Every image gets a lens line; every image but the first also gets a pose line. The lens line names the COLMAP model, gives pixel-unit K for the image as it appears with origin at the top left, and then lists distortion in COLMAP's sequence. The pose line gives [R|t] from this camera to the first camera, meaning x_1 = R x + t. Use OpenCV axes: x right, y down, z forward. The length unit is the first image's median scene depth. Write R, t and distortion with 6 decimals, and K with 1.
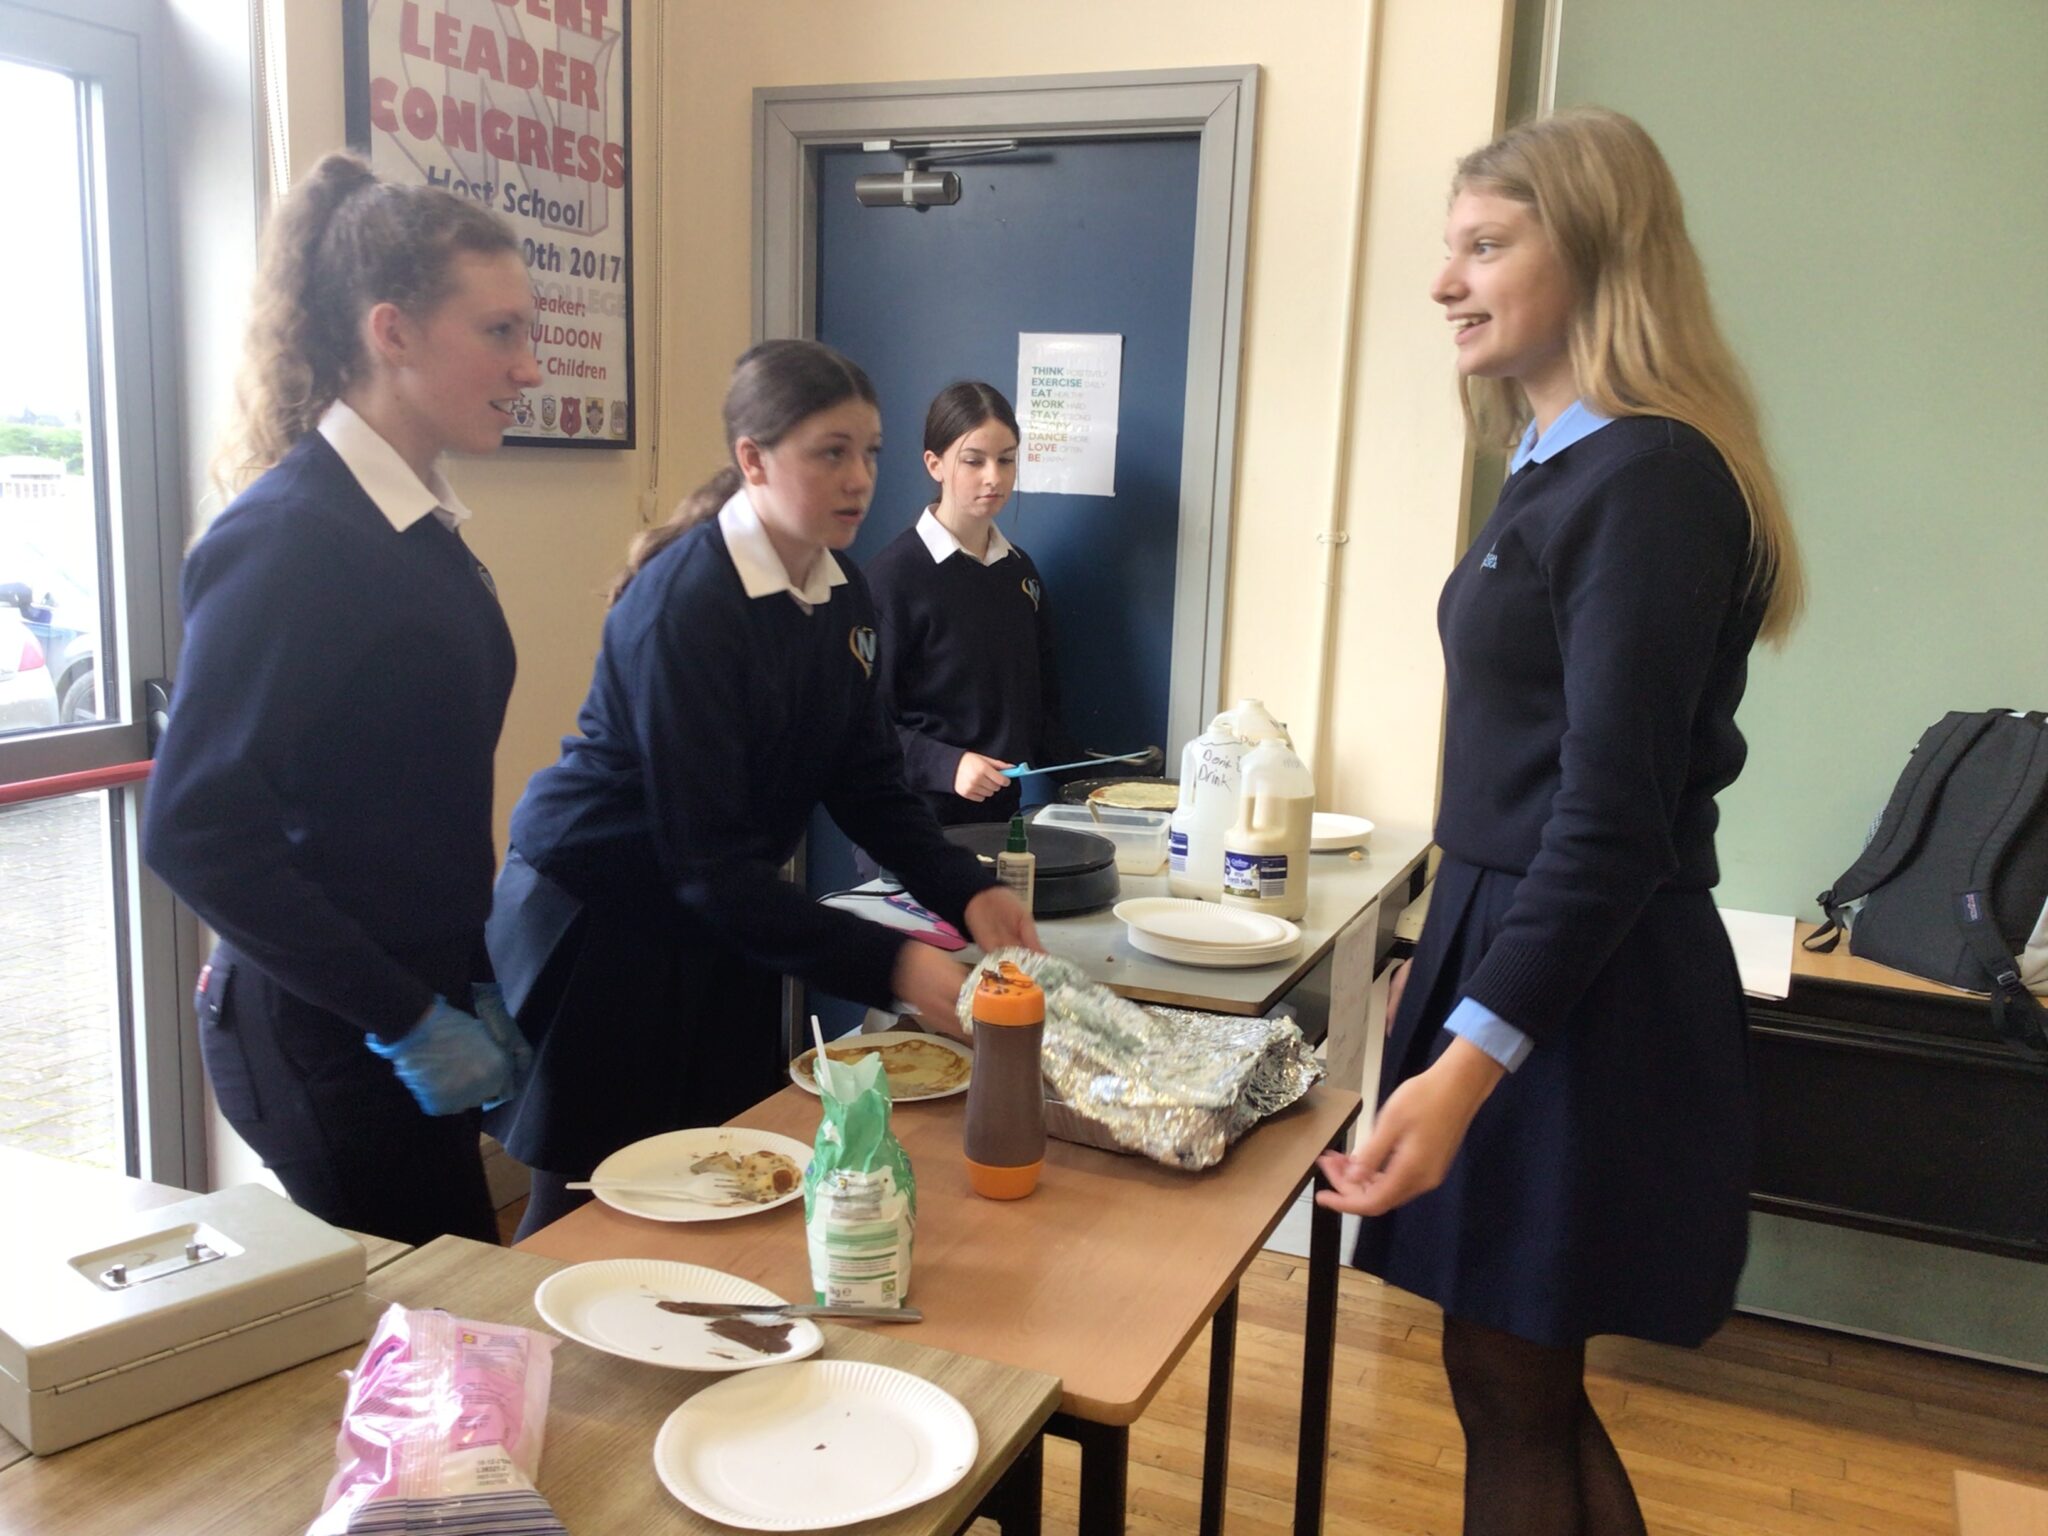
lens RADIAL K [[1800.3, 0, 1019.4], [0, 1800.3, 778.9], [0, 0, 1]] dist [0.004051, -0.019729]
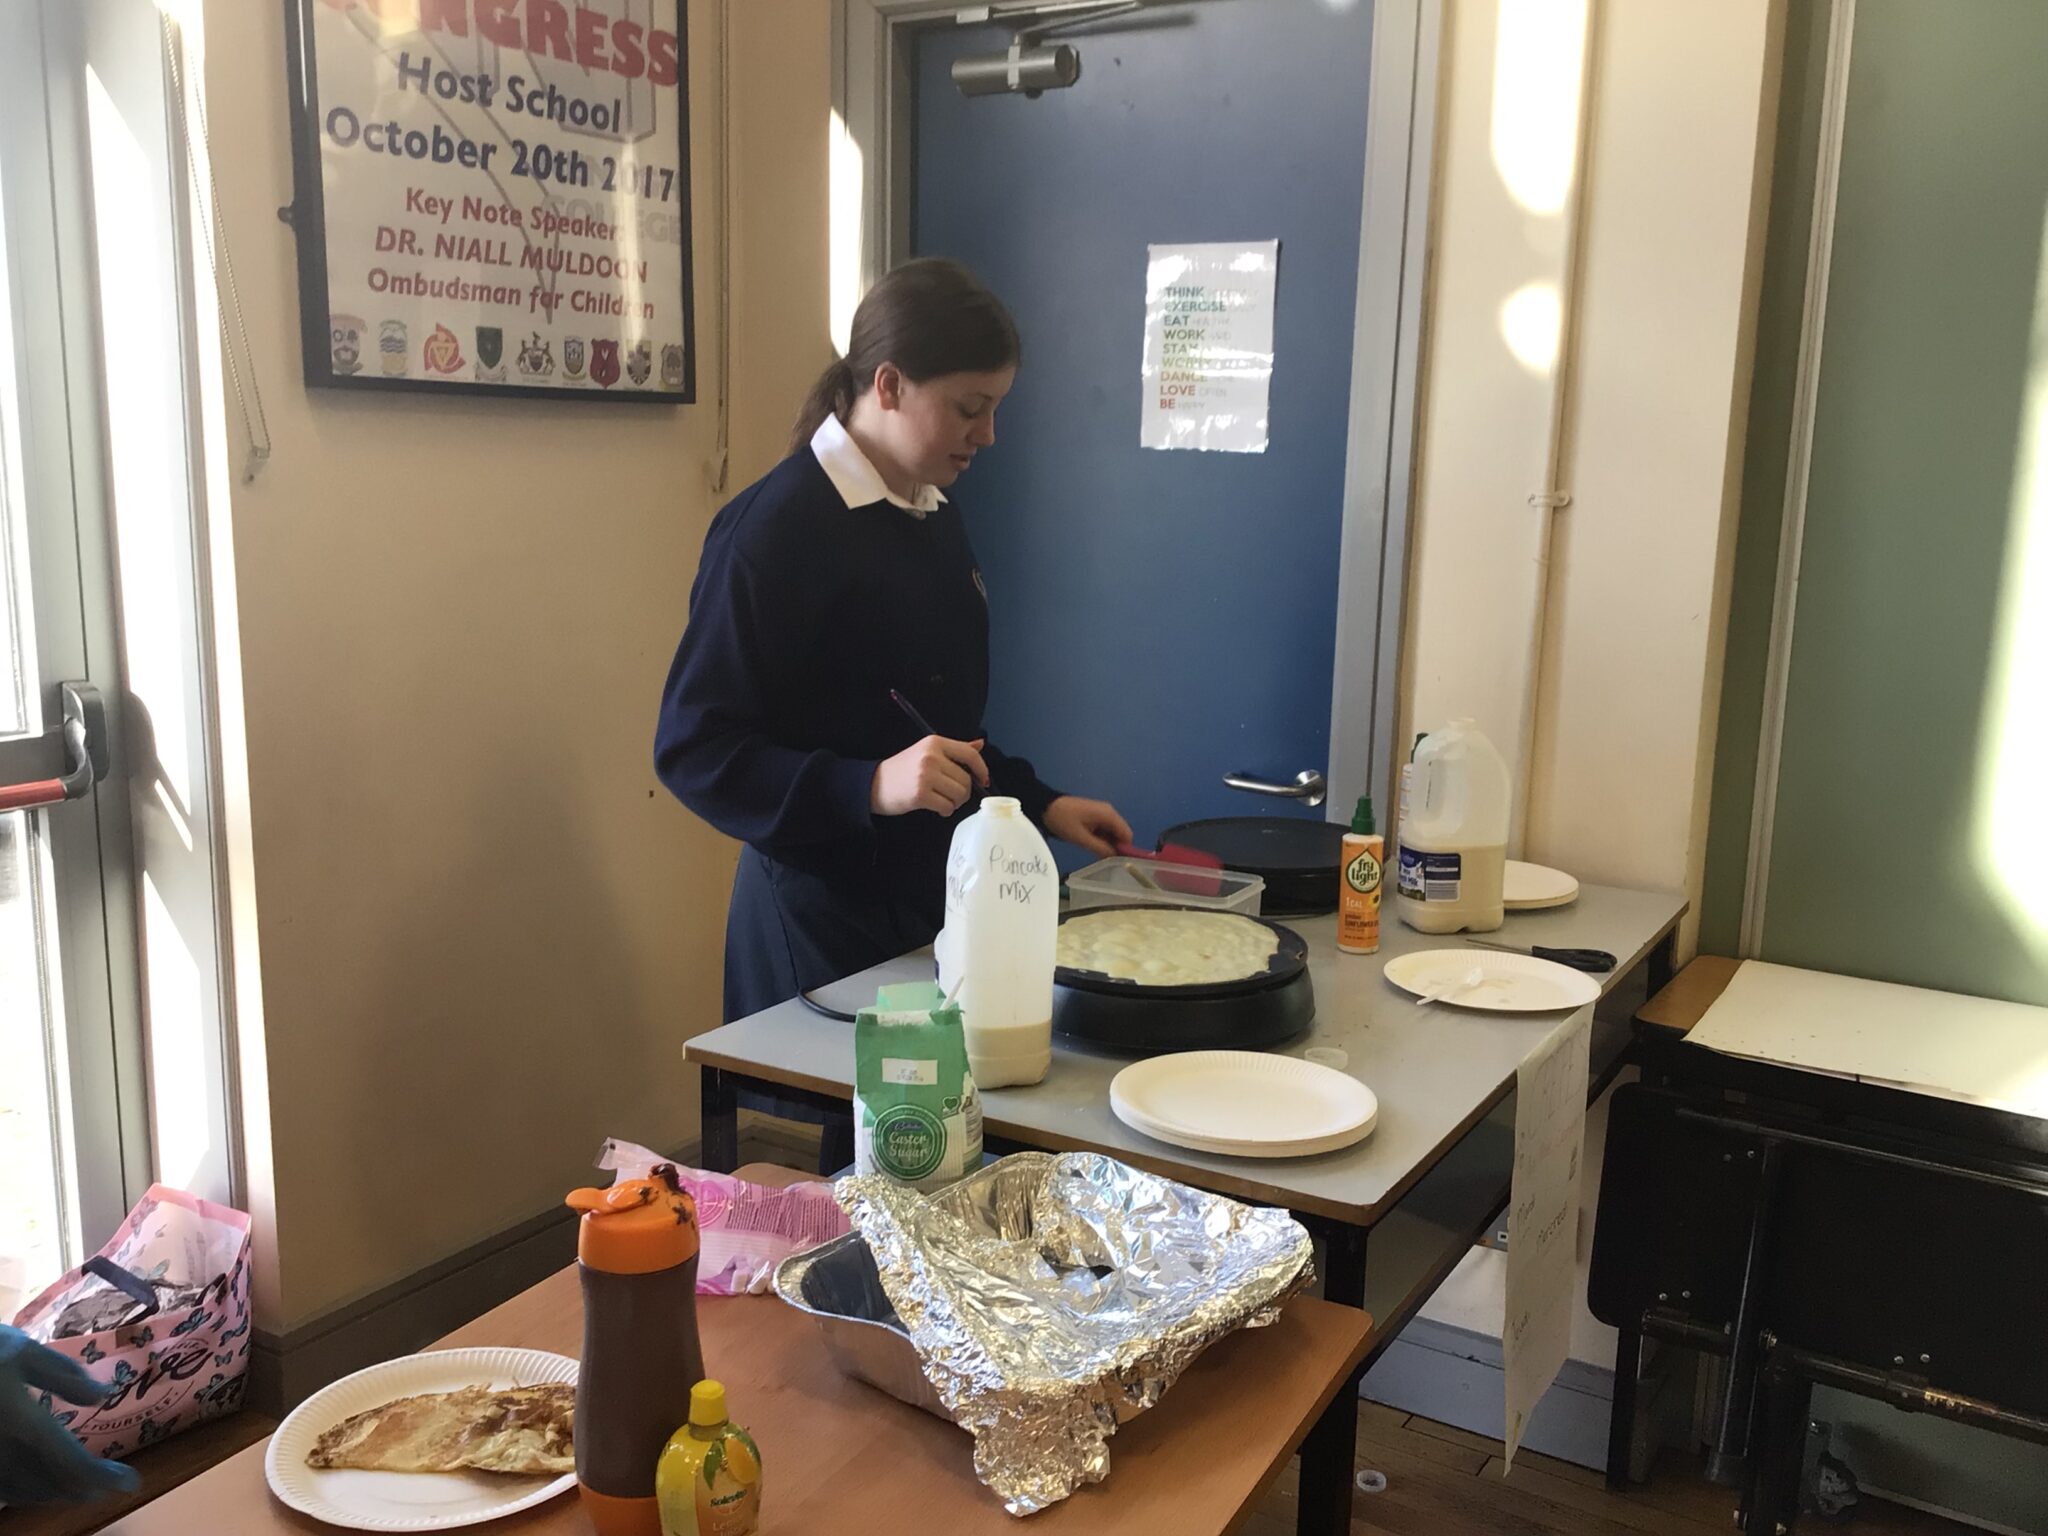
lens RADIAL K [[1800.3, 0, 1026.2], [0, 1800.3, 758.8], [0, 0, 1]] dist [0.004051, -0.019729]
pose [[0.987257, 0.013009, -0.158602, 0.076069], [-0.013162, 0.999913, 0.000085, -0.022841], [0.158590, 0.002003, 0.987343, 0.219320]]
